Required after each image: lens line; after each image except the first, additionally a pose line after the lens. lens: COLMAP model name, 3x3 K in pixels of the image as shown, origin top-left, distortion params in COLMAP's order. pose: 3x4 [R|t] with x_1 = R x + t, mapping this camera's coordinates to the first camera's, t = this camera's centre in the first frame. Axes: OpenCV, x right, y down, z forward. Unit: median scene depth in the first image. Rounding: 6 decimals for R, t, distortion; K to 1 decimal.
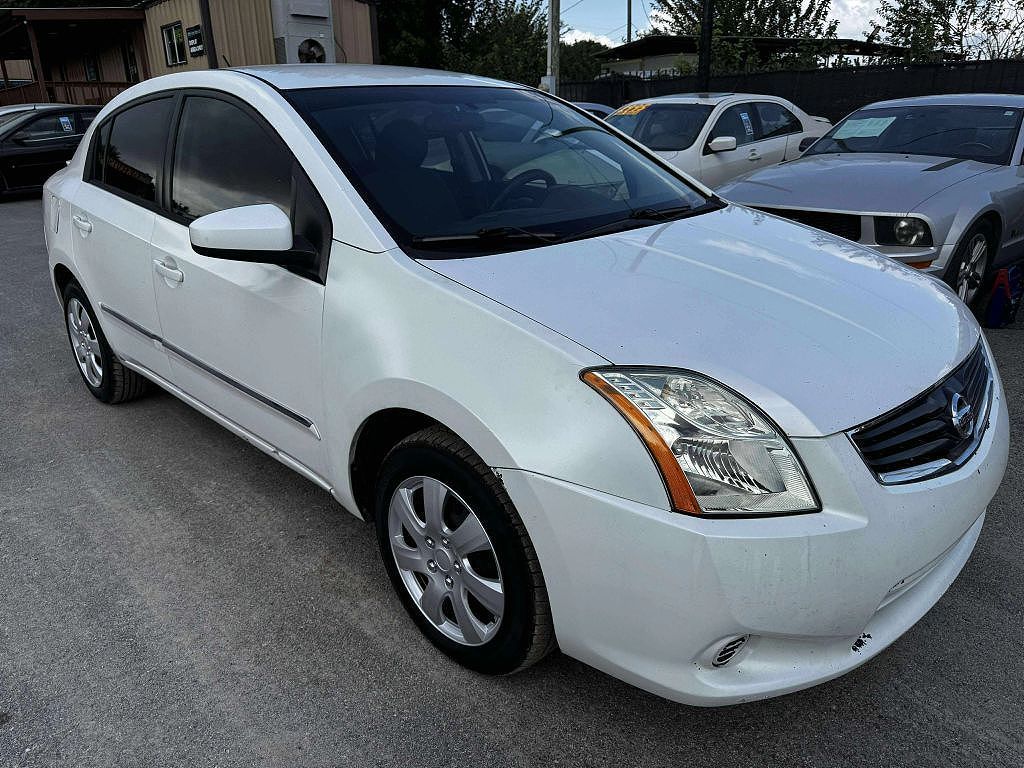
lens RADIAL K [[593.9, 0, 512.0], [0, 593.9, 384.0], [0, 0, 1]] dist [0.033850, 0.000151]
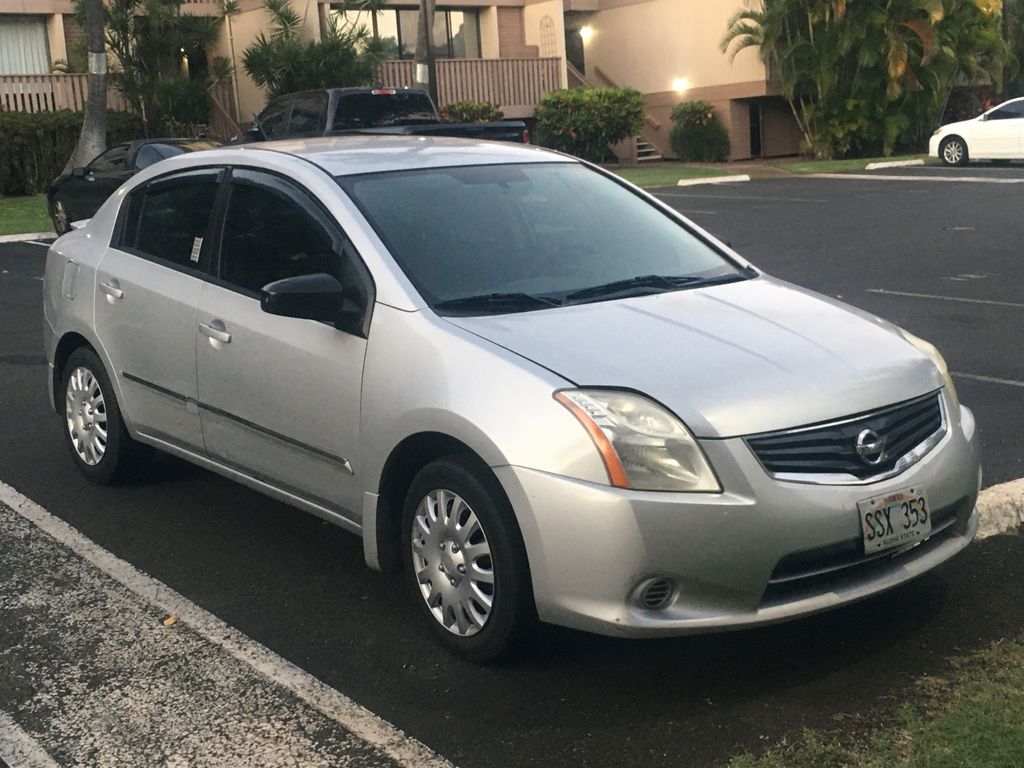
lens RADIAL K [[834.5, 0, 512.0], [0, 834.5, 384.0], [0, 0, 1]] dist [-0.000514, 0.000486]
pose [[0.996861, 0.011625, -0.078313, 0.119218], [-0.022818, 0.989375, -0.143581, 0.170395], [0.075812, 0.144918, 0.986535, -0.672752]]
